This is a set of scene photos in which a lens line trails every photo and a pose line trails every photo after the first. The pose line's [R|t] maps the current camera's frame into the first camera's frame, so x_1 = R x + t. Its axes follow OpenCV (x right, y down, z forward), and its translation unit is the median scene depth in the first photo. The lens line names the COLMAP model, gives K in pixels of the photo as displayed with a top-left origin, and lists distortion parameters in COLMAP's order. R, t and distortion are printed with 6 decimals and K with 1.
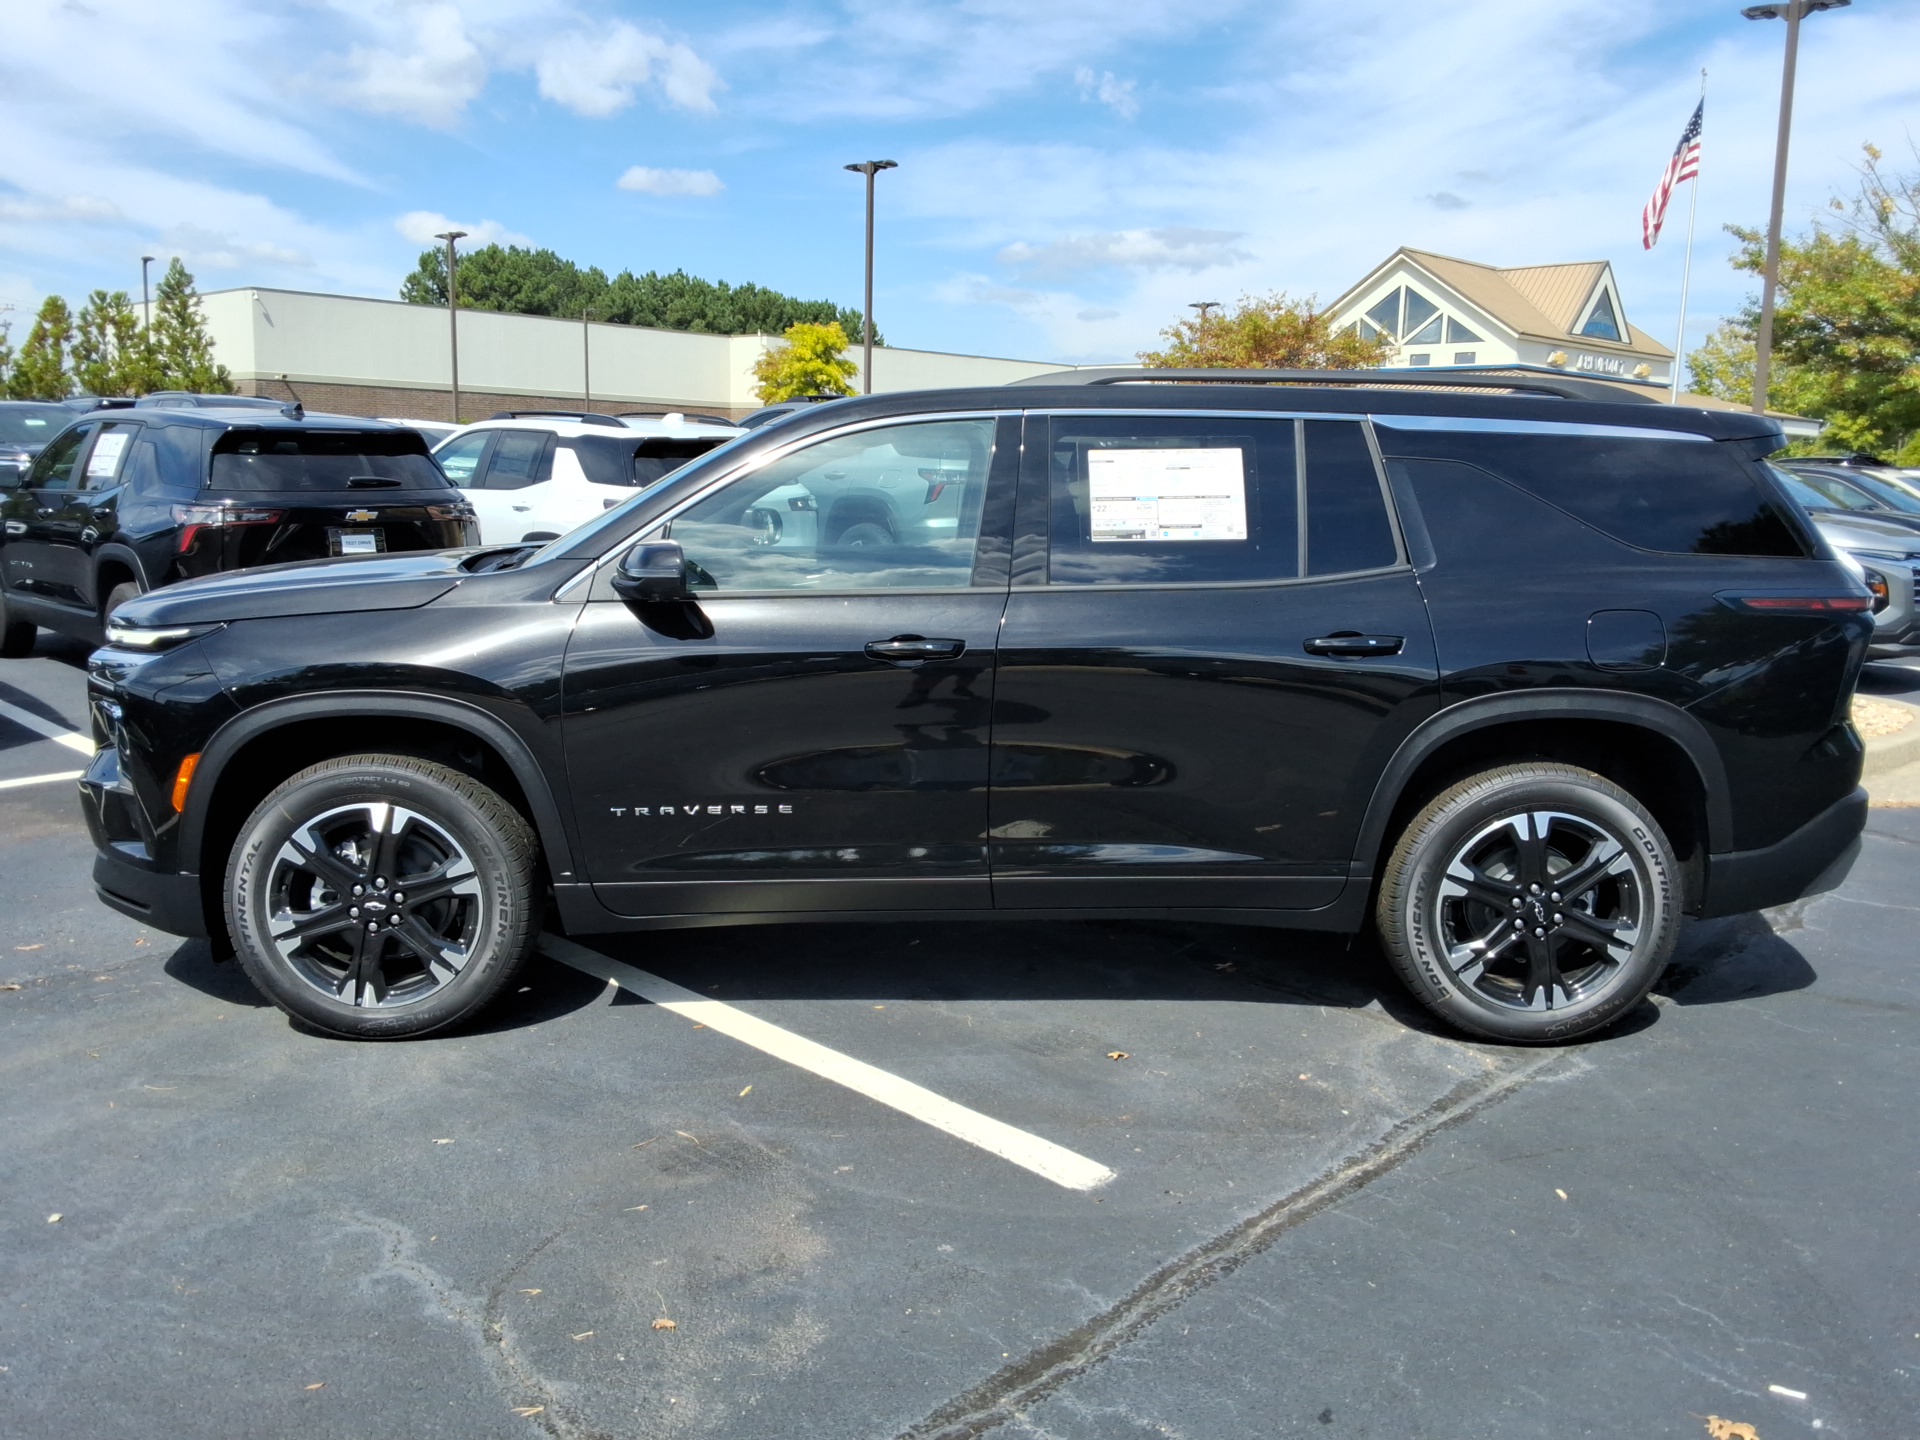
lens RADIAL K [[1552.2, 0, 969.8], [0, 1552.2, 710.6], [0, 0, 1]] dist [0.113050, -0.184001]
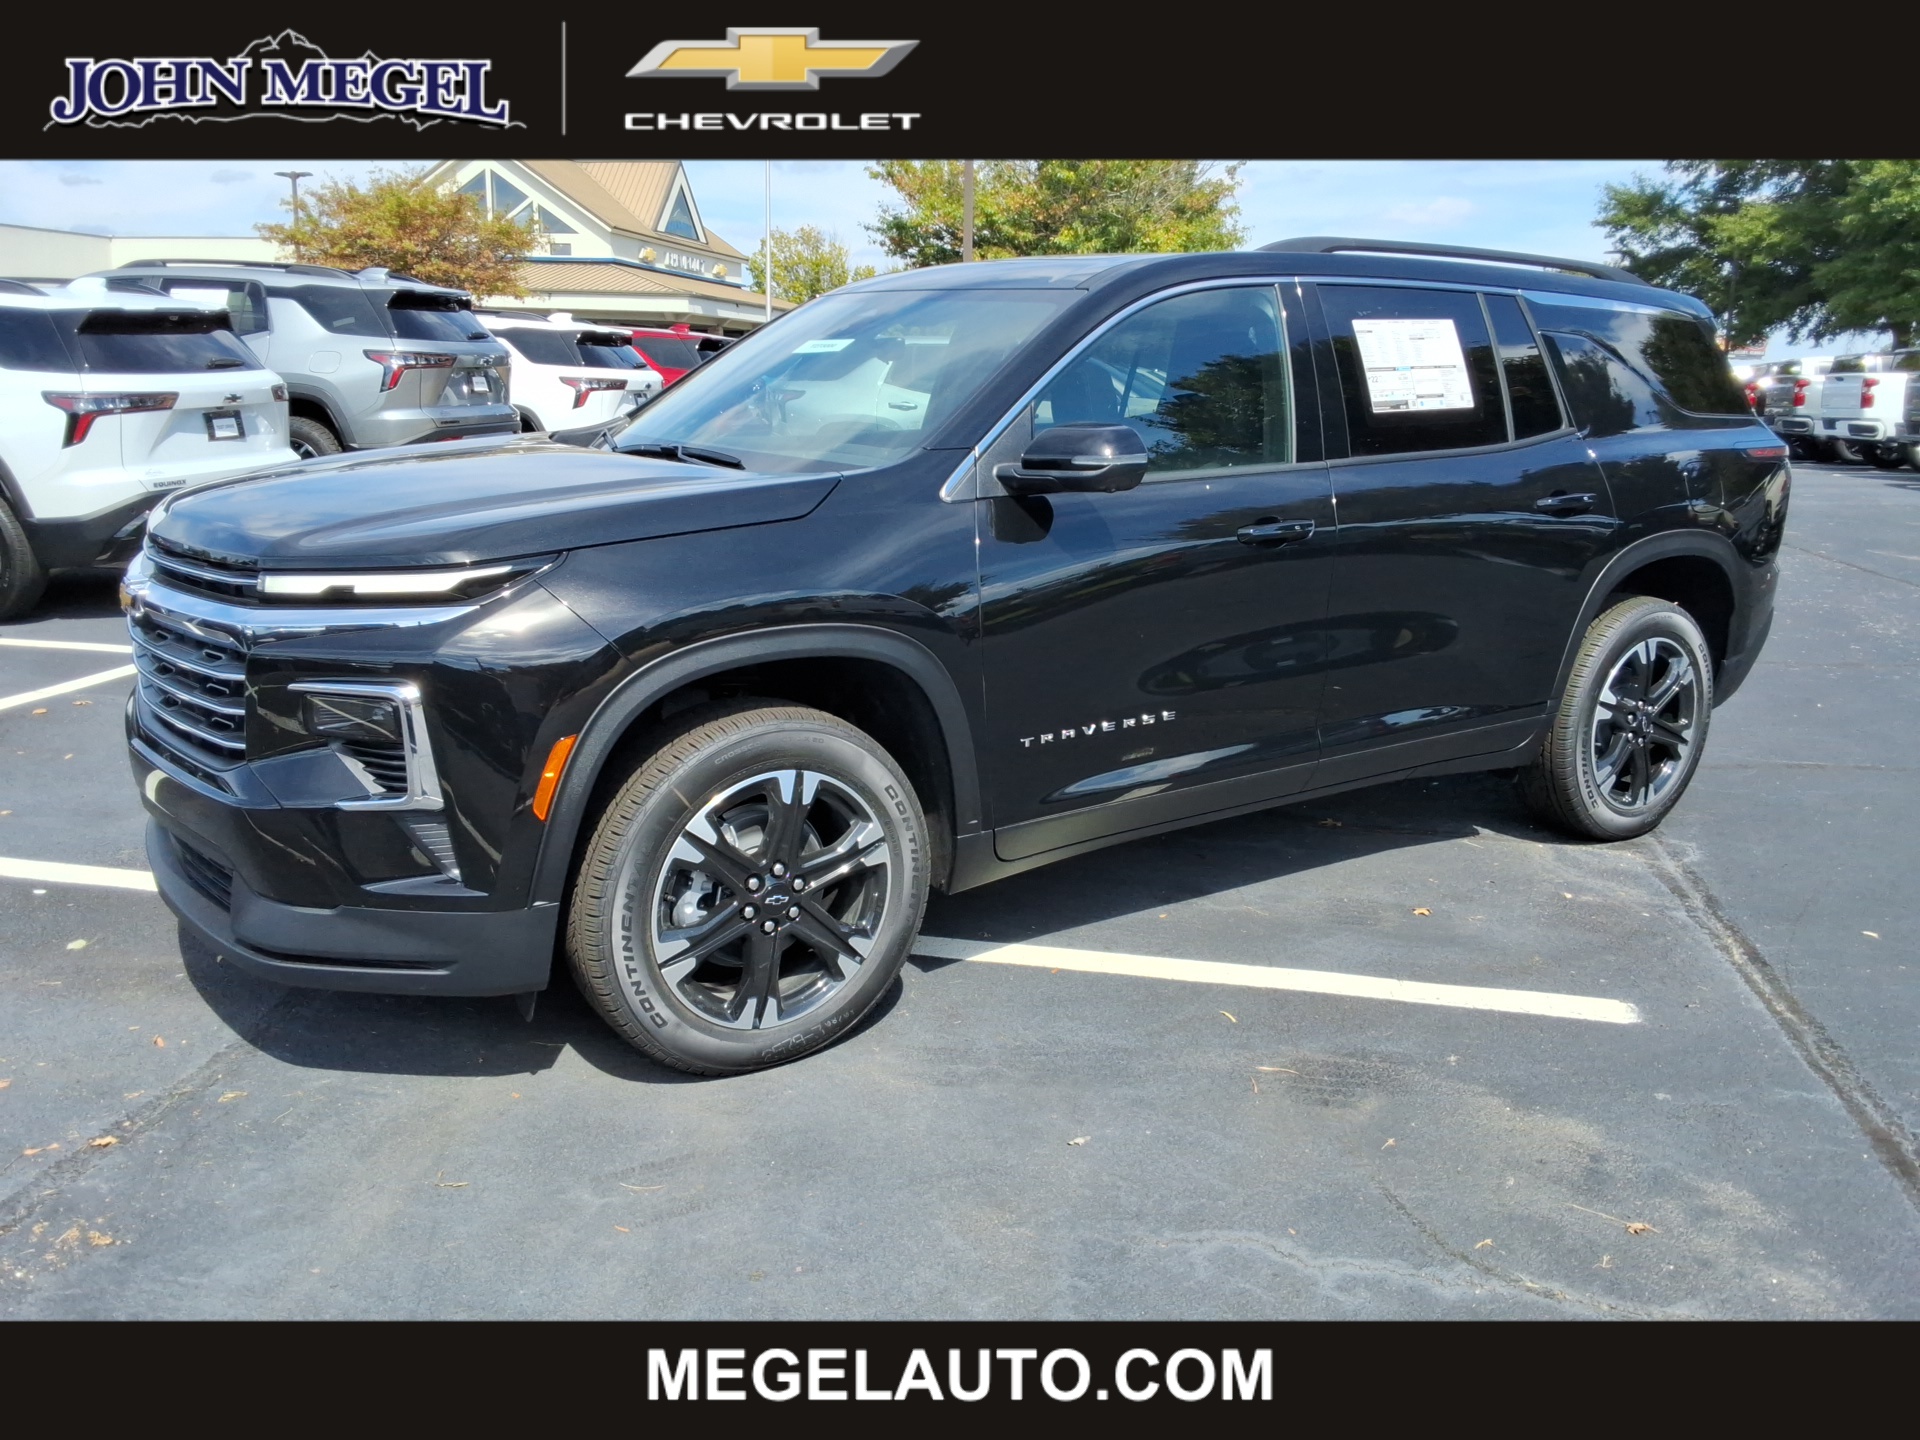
lens RADIAL K [[1552.2, 0, 969.8], [0, 1552.2, 710.6], [0, 0, 1]] dist [0.113050, -0.184001]
pose [[0.831595, -0.120457, 0.542162, -0.703436], [0.085266, 0.992314, 0.089685, -0.031094], [-0.548798, -0.028353, 0.835474, 0.295458]]
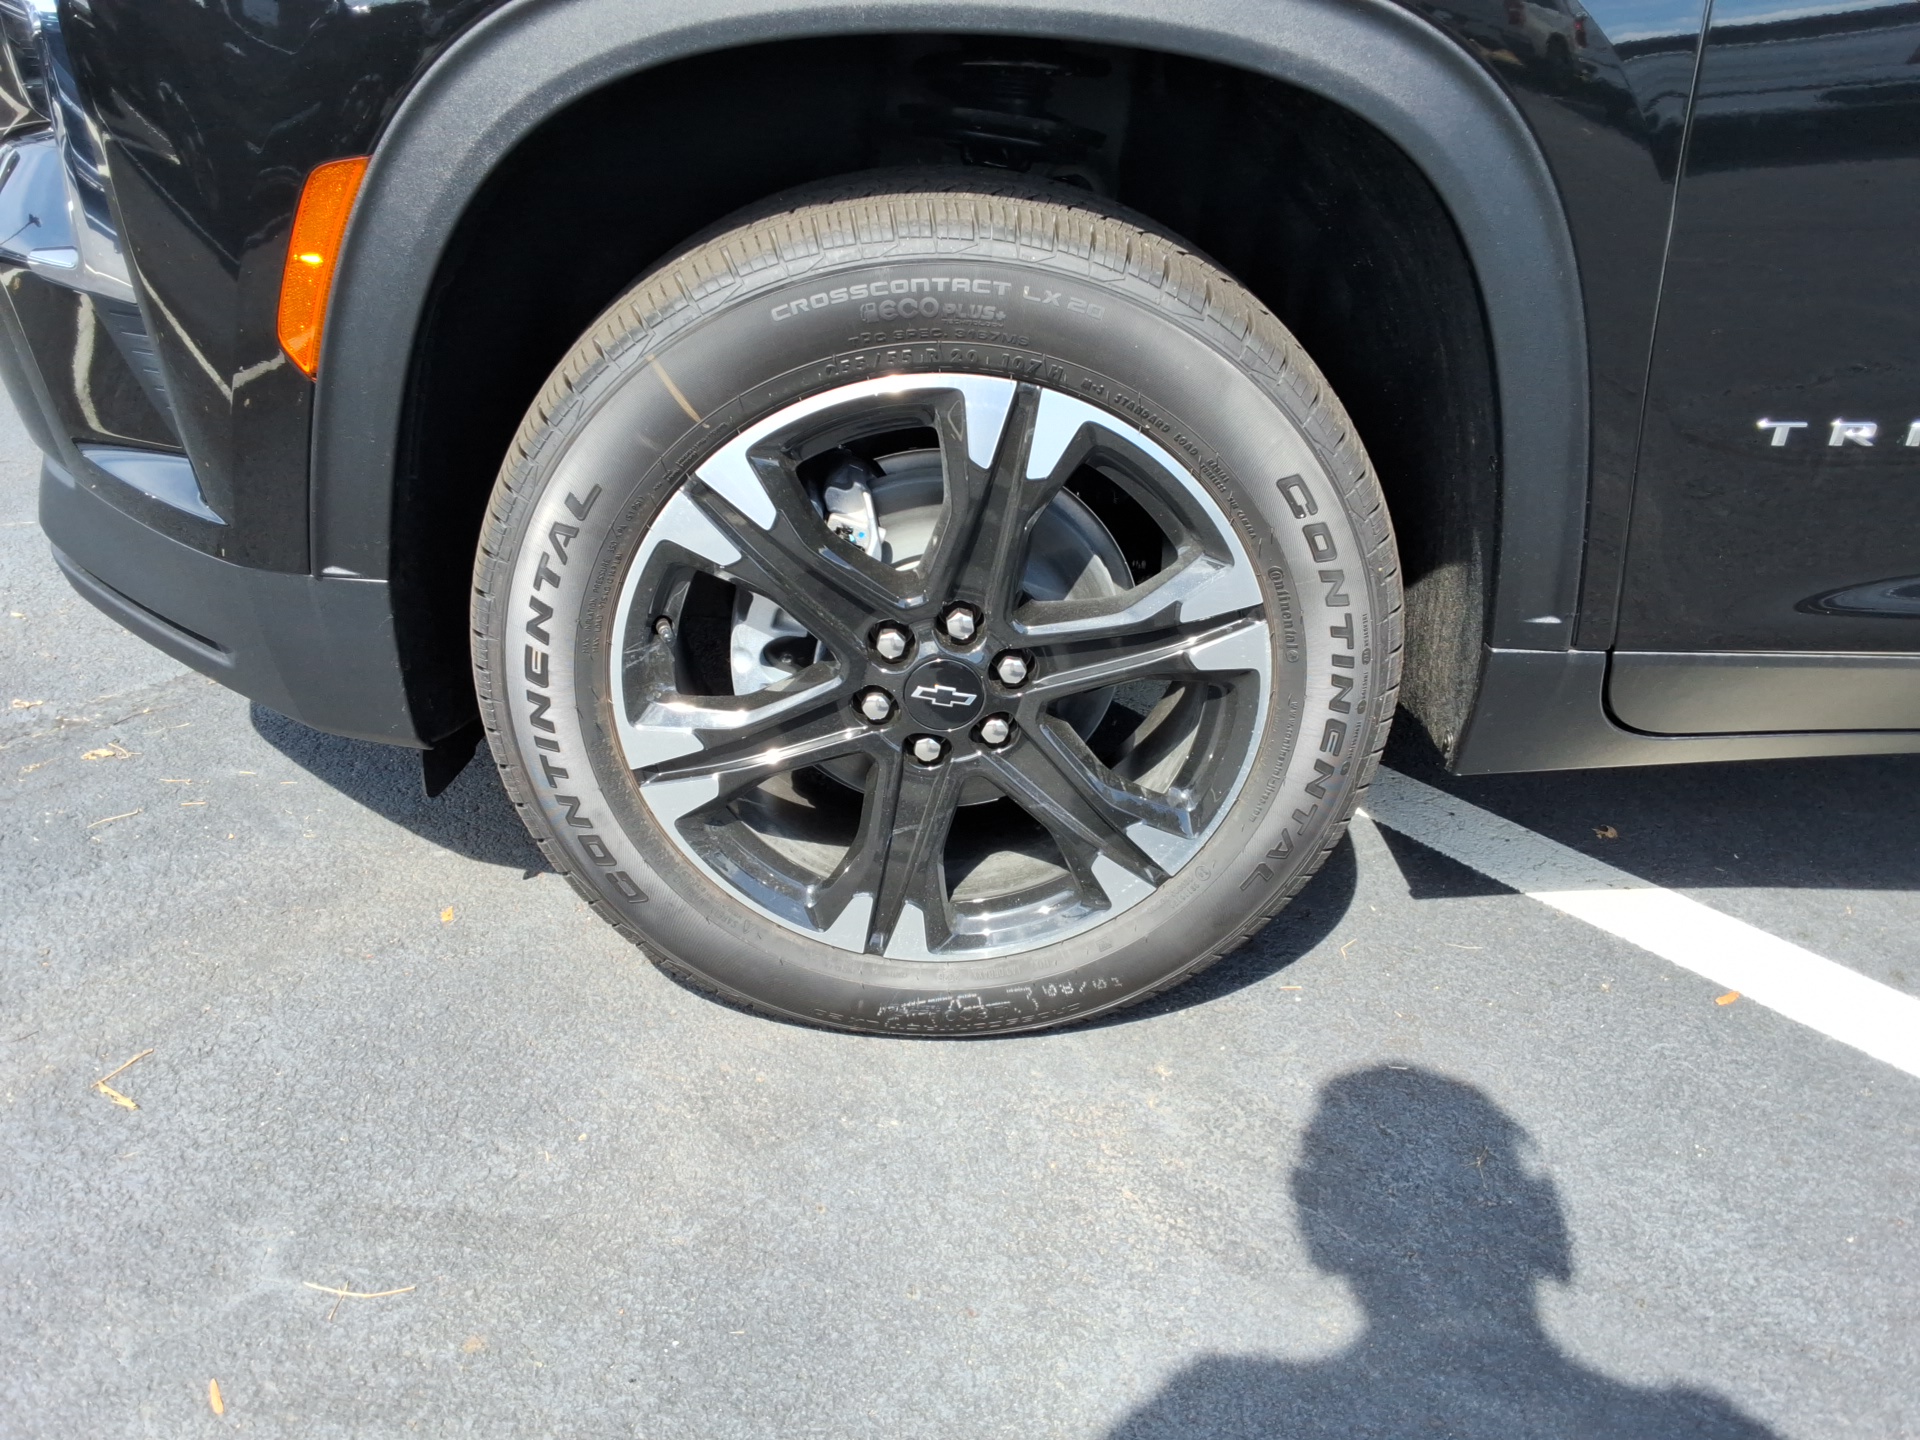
lens RADIAL K [[1552.2, 0, 969.8], [0, 1552.2, 710.6], [0, 0, 1]] dist [0.113050, -0.184001]
pose [[0.999259, 0.033444, 0.019036, -0.375686], [-0.037738, 0.948443, 0.314694, 0.026818], [-0.007530, -0.315180, 0.949002, 0.690987]]
